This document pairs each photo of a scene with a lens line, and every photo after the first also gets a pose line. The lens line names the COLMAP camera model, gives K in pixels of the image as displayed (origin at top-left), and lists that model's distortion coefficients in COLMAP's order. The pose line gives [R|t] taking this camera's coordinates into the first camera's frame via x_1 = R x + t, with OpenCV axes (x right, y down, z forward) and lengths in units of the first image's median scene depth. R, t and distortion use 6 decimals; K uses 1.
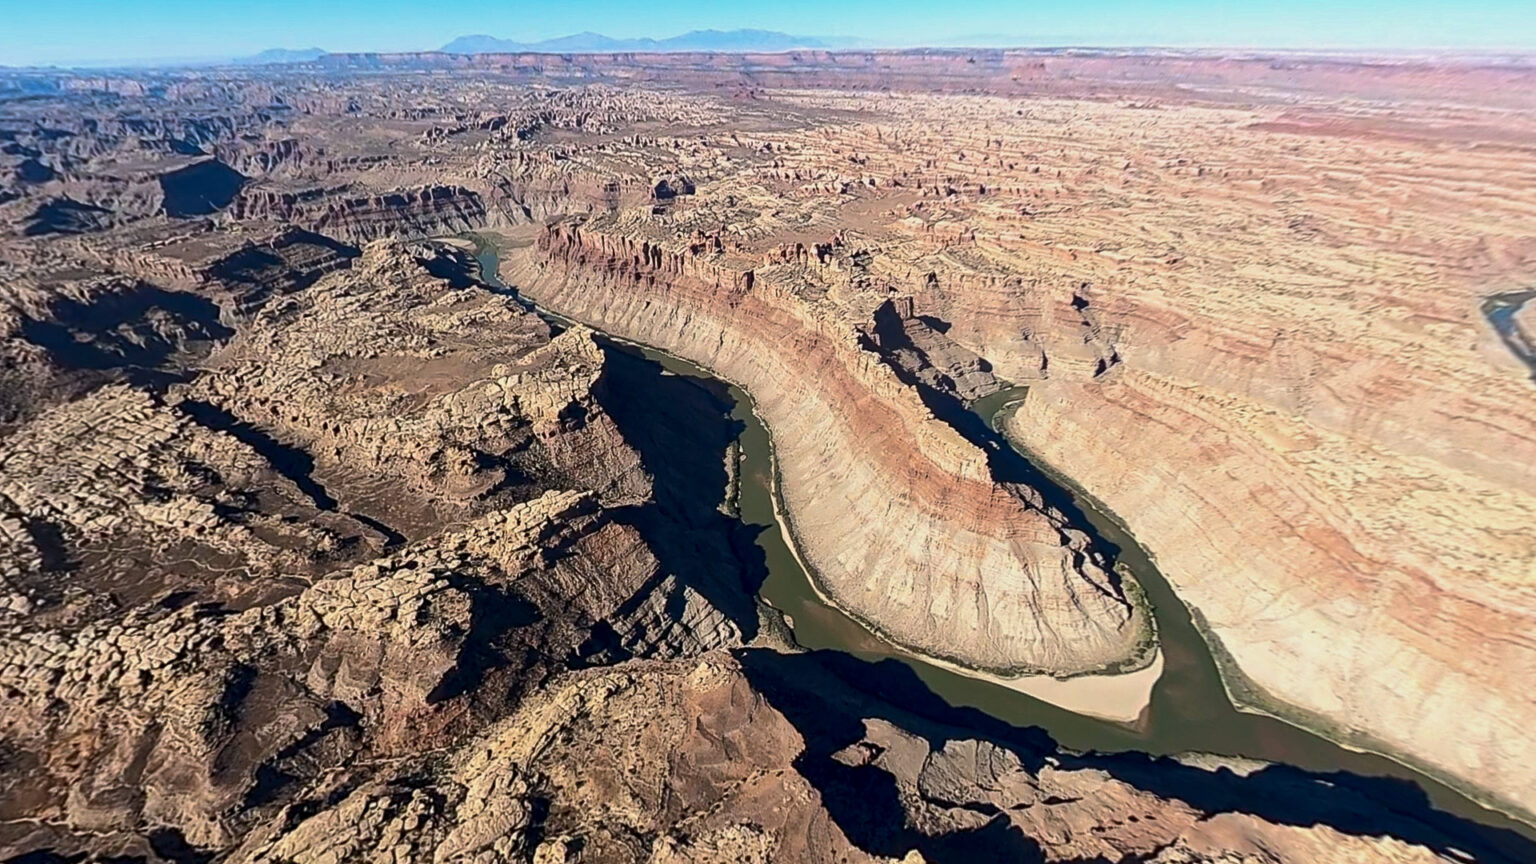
lens RADIAL K [[660.2, 0, 768.0], [0, 660.2, 432.0], [0, 0, 1]] dist [0.012815, -0.011761]
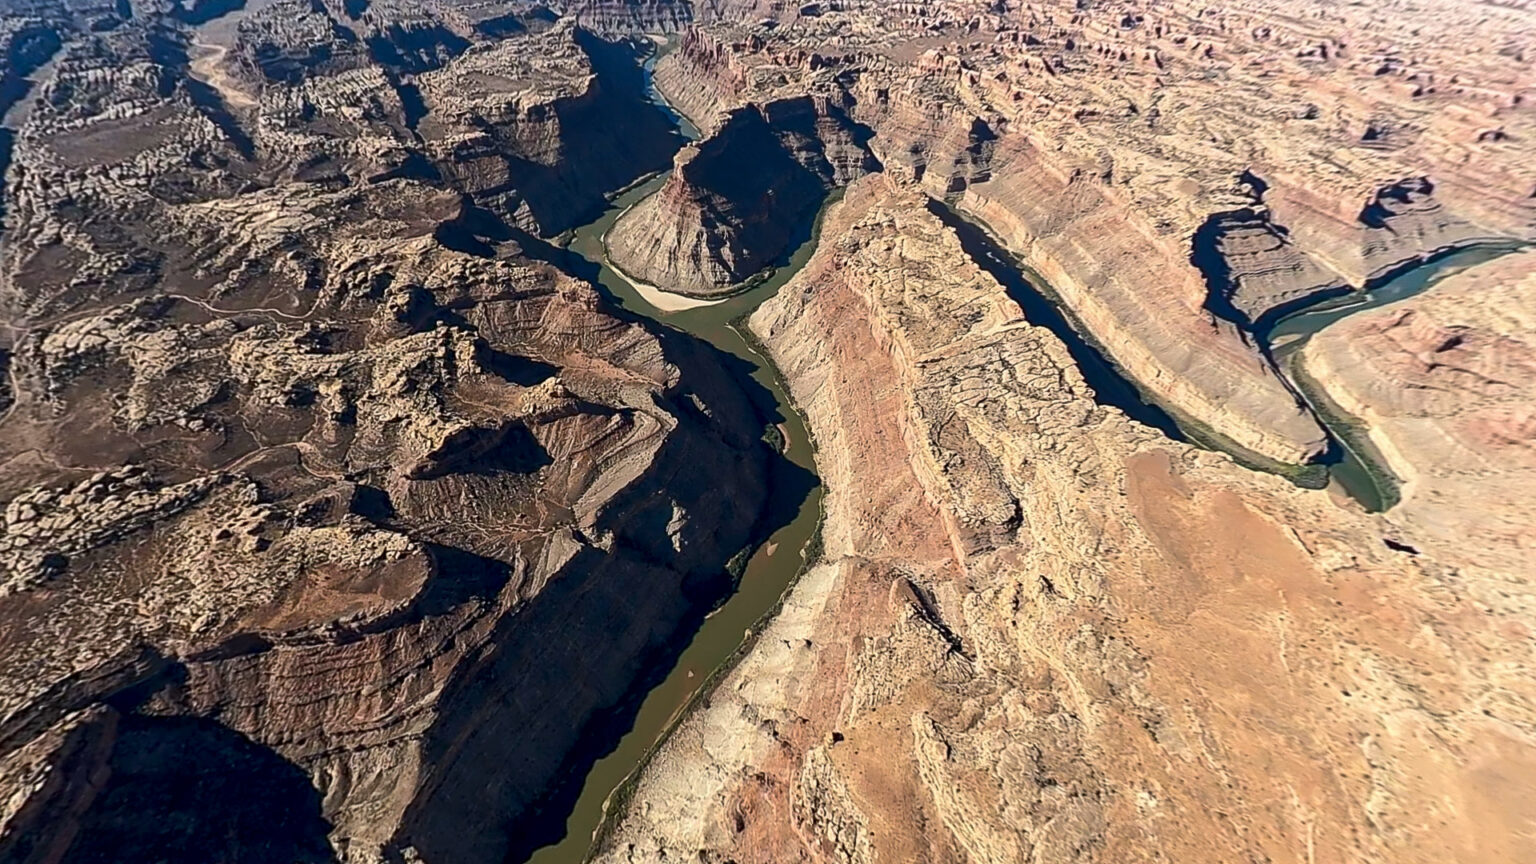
lens RADIAL K [[632.4, 0, 768.0], [0, 632.4, 432.0], [0, 0, 1]] dist [-0.012538, -0.005850]
pose [[0.871585, 0.344931, -0.348371, 1.005064], [-0.269468, 0.930705, 0.247336, 0.167886], [0.409544, -0.121700, 0.904137, -0.300907]]
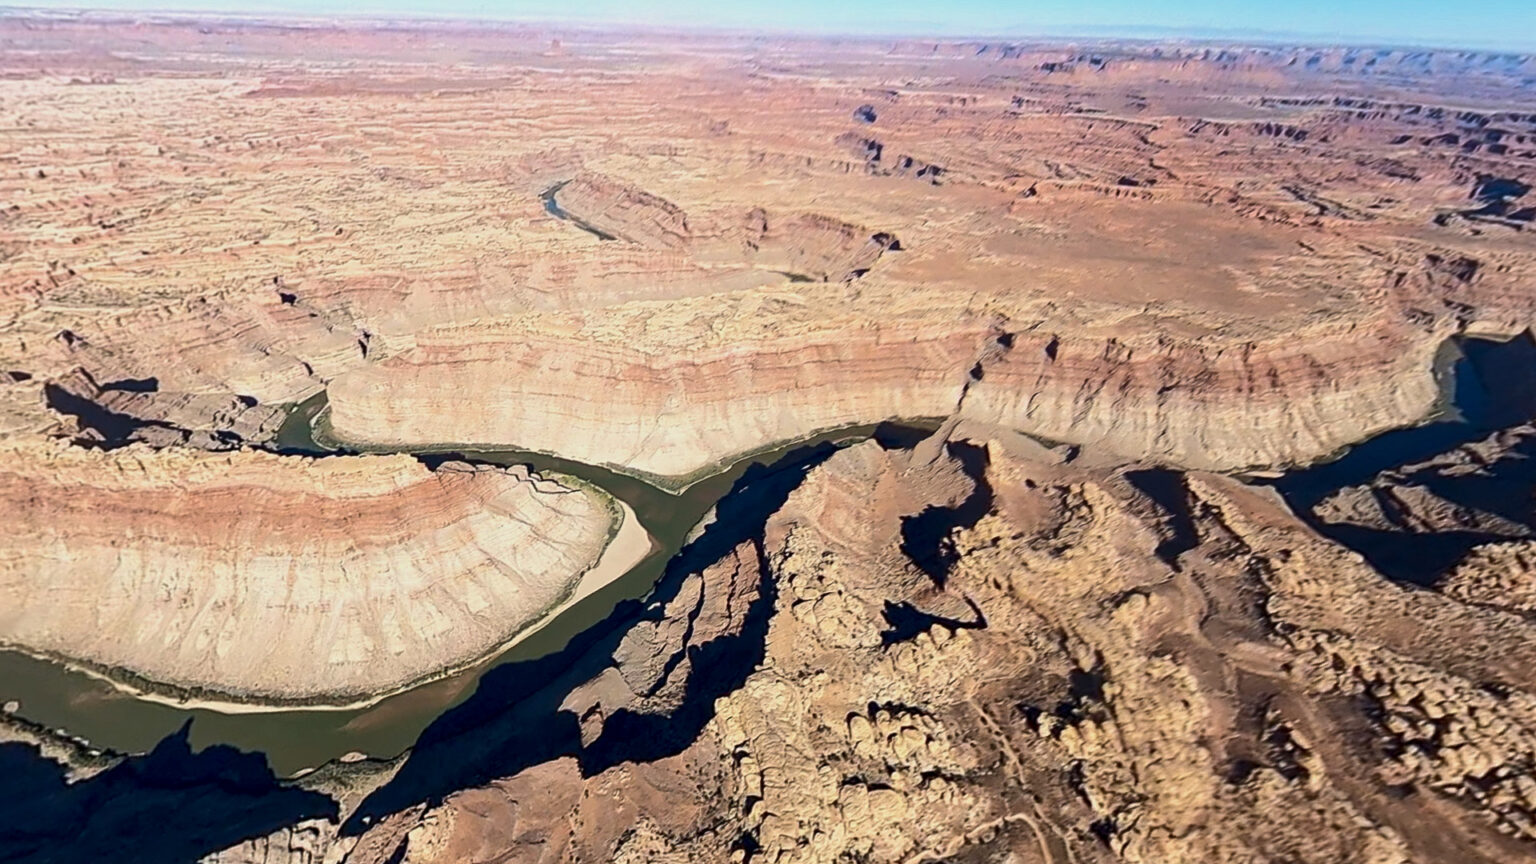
lens RADIAL K [[608.1, 0, 768.0], [0, 608.1, 432.0], [0, 0, 1]] dist [0.020597, -0.006694]
pose [[0.321807, -0.519893, 0.791298, -0.151982], [0.461639, 0.815839, 0.348276, -0.049782], [-0.826637, 0.253216, 0.502546, 0.087757]]
